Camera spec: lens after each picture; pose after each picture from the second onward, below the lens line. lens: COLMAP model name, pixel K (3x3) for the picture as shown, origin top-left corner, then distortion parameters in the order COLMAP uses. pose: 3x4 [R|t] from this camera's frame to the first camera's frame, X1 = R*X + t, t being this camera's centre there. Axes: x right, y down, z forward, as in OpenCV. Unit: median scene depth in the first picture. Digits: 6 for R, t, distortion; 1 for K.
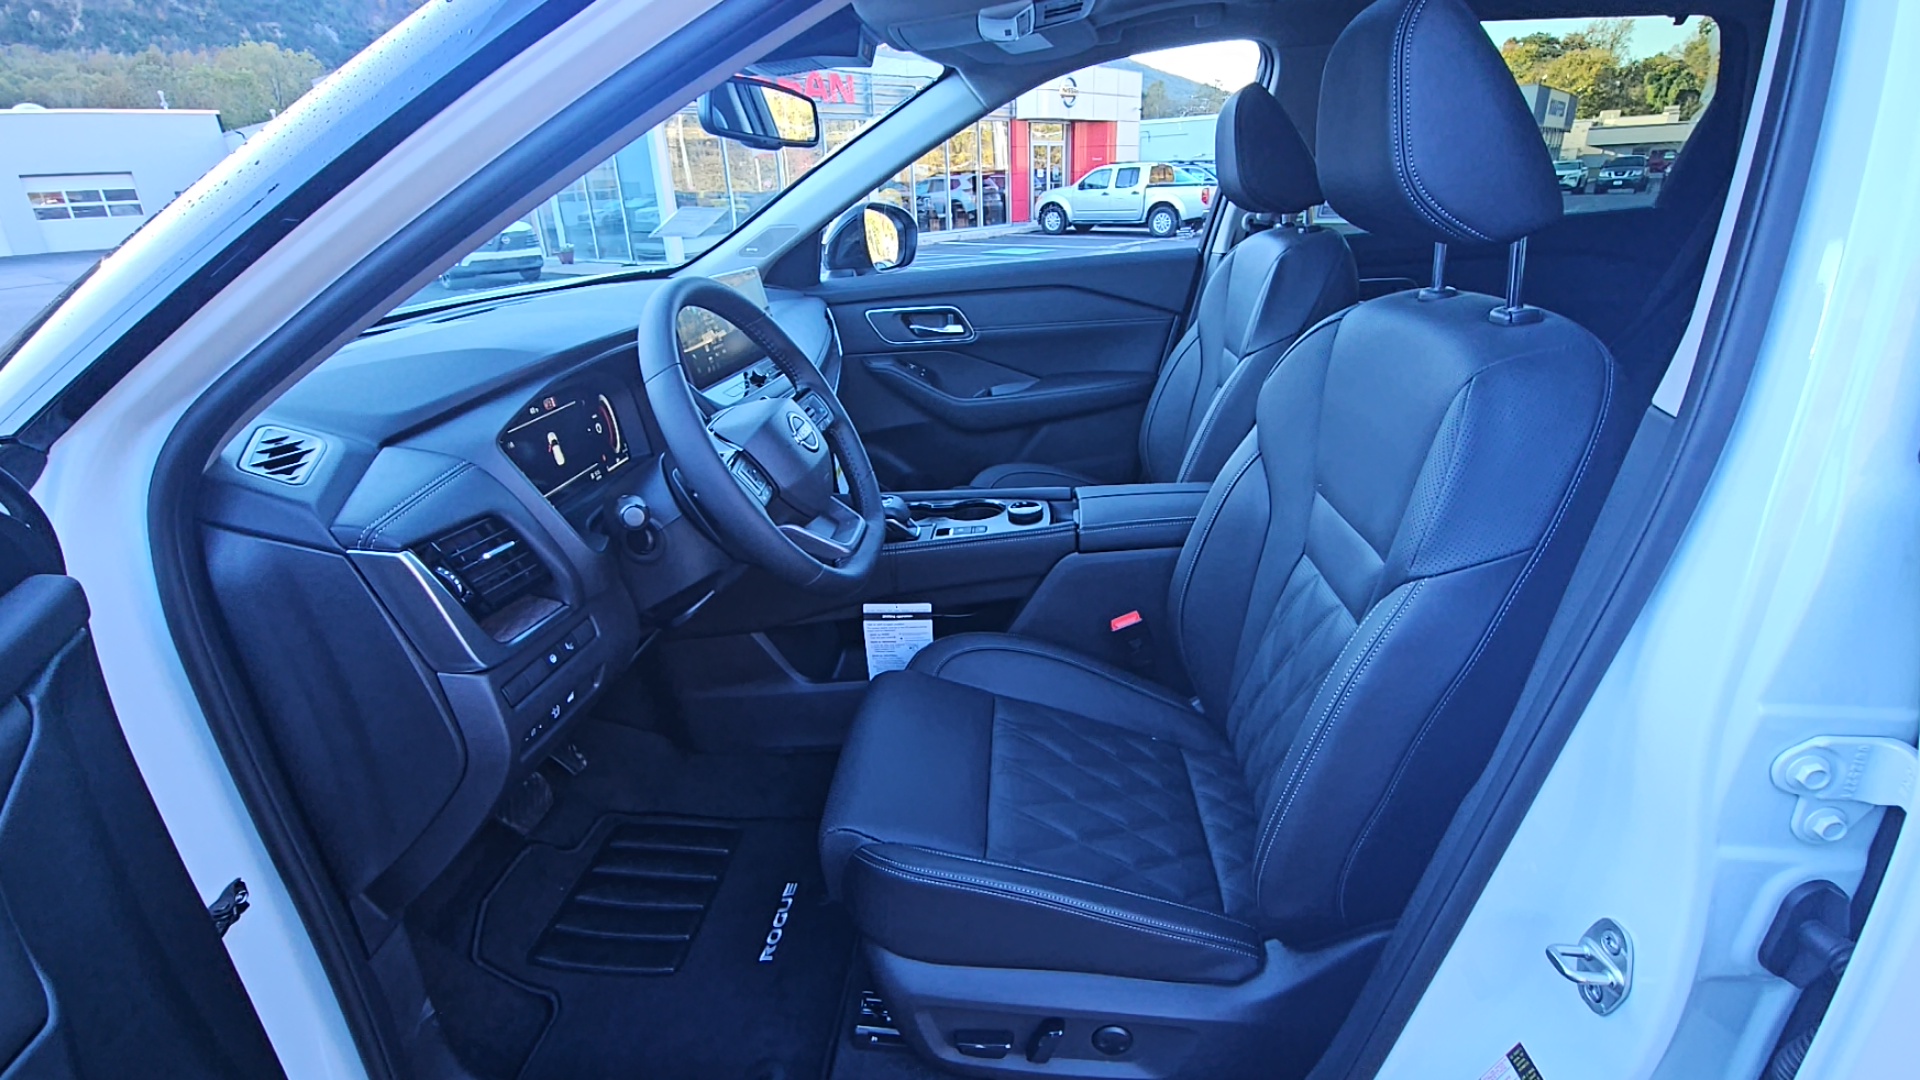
lens RADIAL K [[858.6, 0, 955.0], [0, 858.6, 537.2], [0, 0, 1]] dist [0.016880, -0.011133]
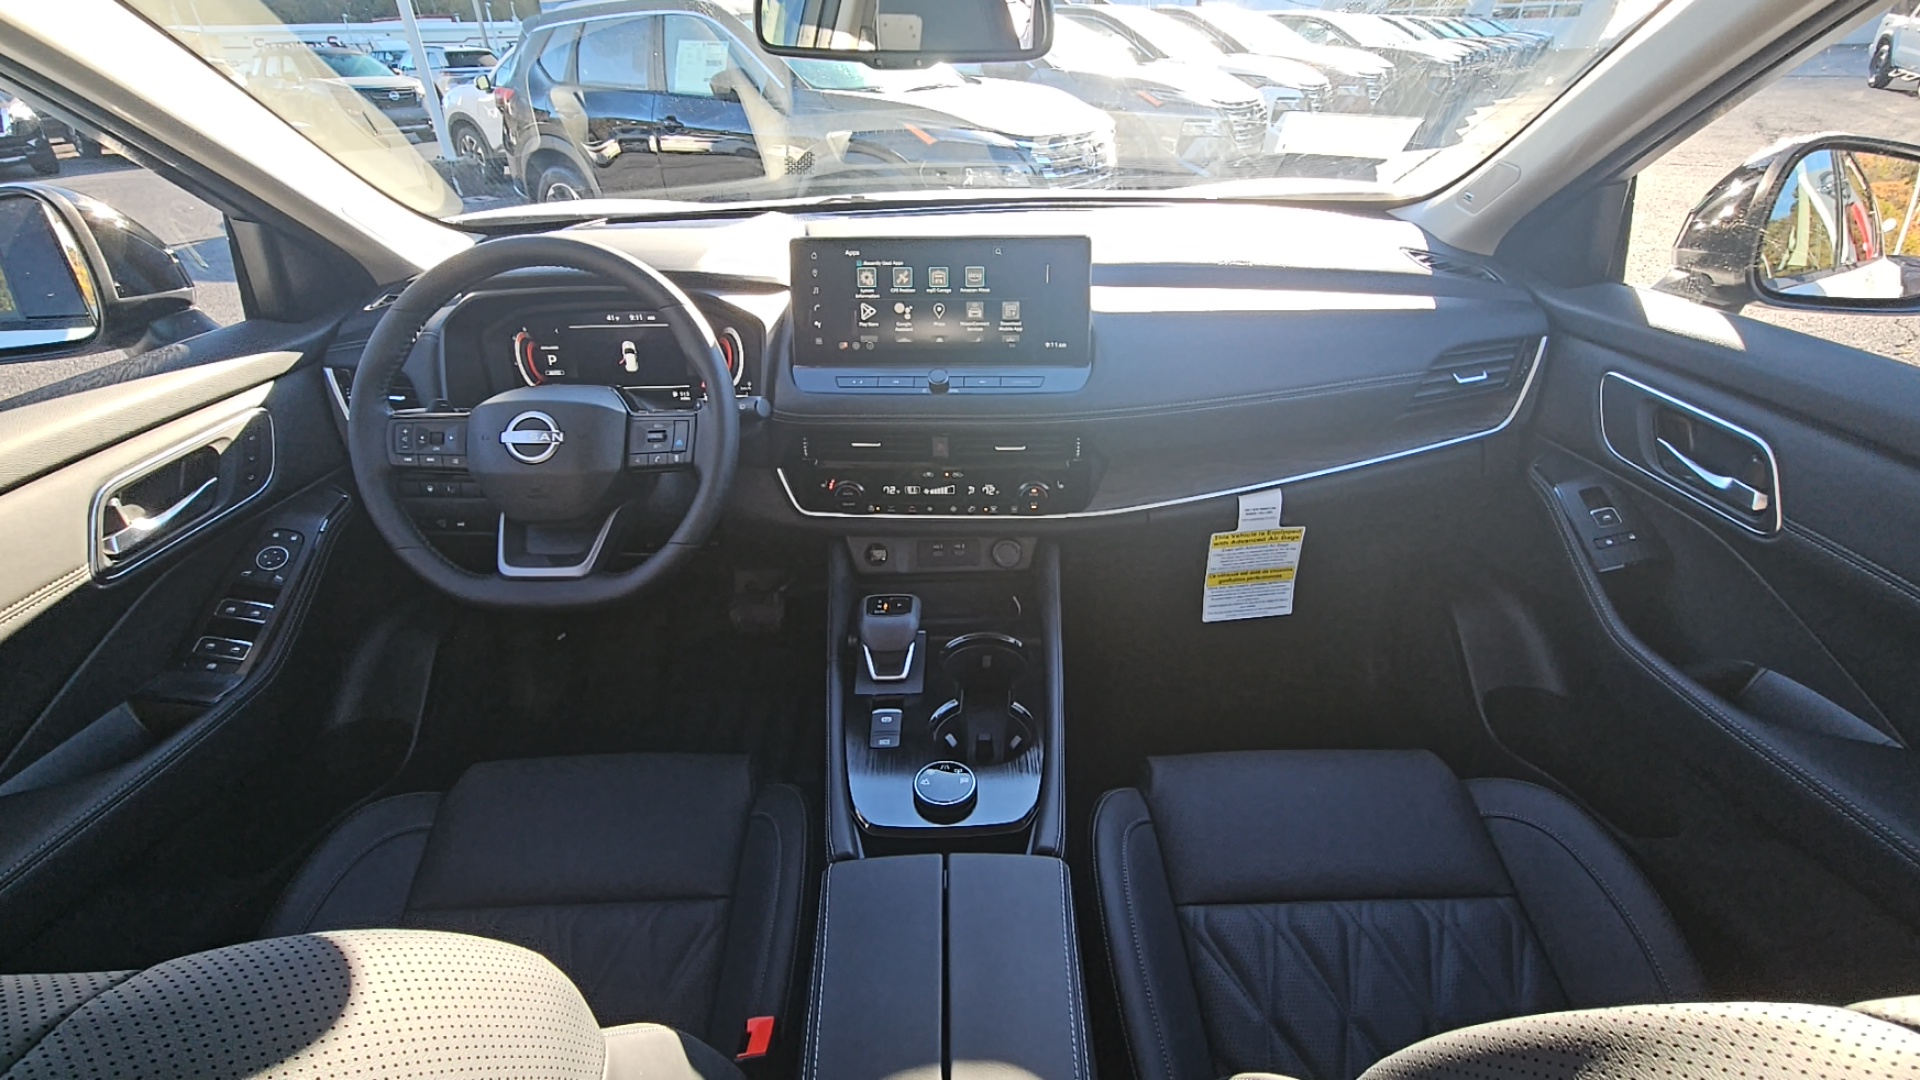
lens RADIAL K [[858.6, 0, 955.0], [0, 858.6, 533.2], [0, 0, 1]] dist [0.016880, -0.011133]
pose [[0.094636, 0.530669, -0.842279, 0.537673], [-0.351787, 0.809316, 0.470375, -0.496786], [0.931284, 0.251788, 0.263273, 0.972482]]
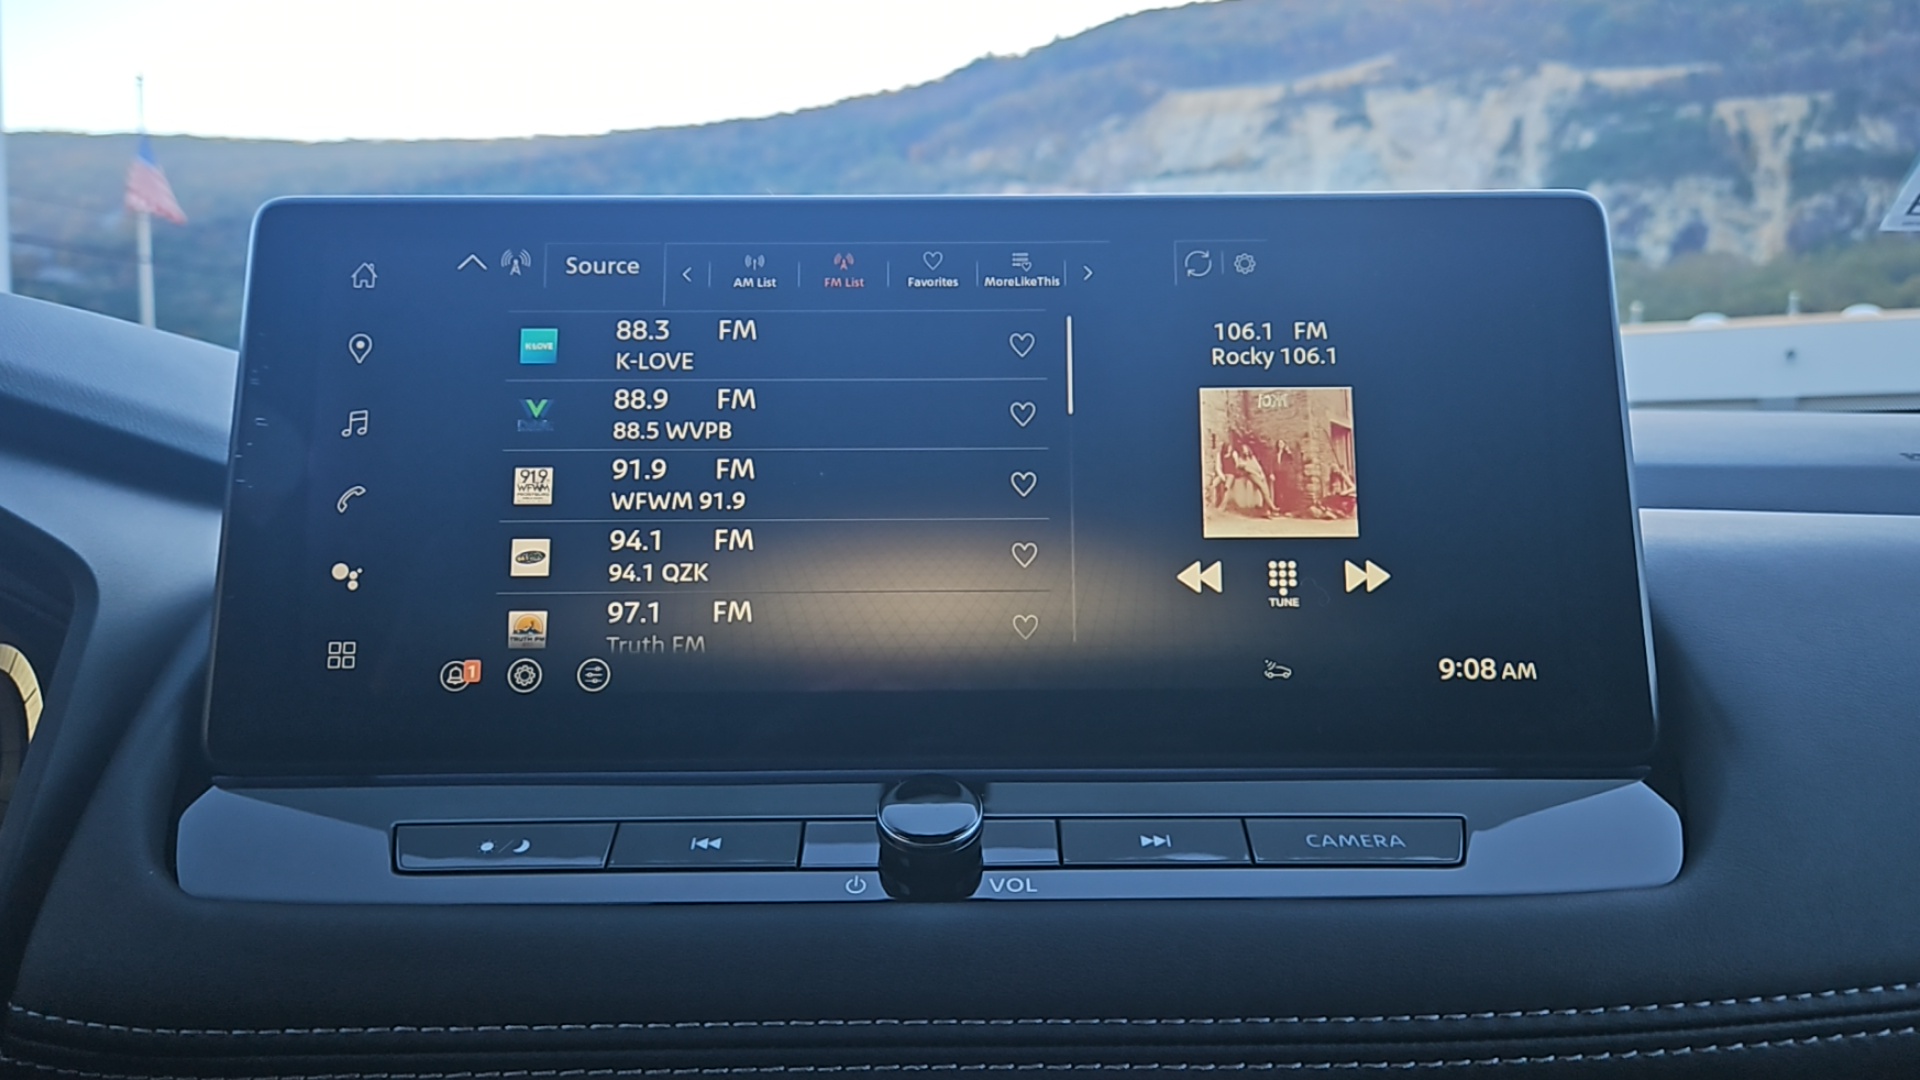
lens RADIAL K [[1424.7, 0, 949.2], [0, 1424.7, 544.4], [0, 0, 1]] dist [0.054818, -0.053169]
pose [[0.149784, 0.085353, -0.985028, 0.004497], [-0.367214, 0.929808, 0.024730, -0.273123], [0.917997, 0.358011, 0.170614, 1.080551]]
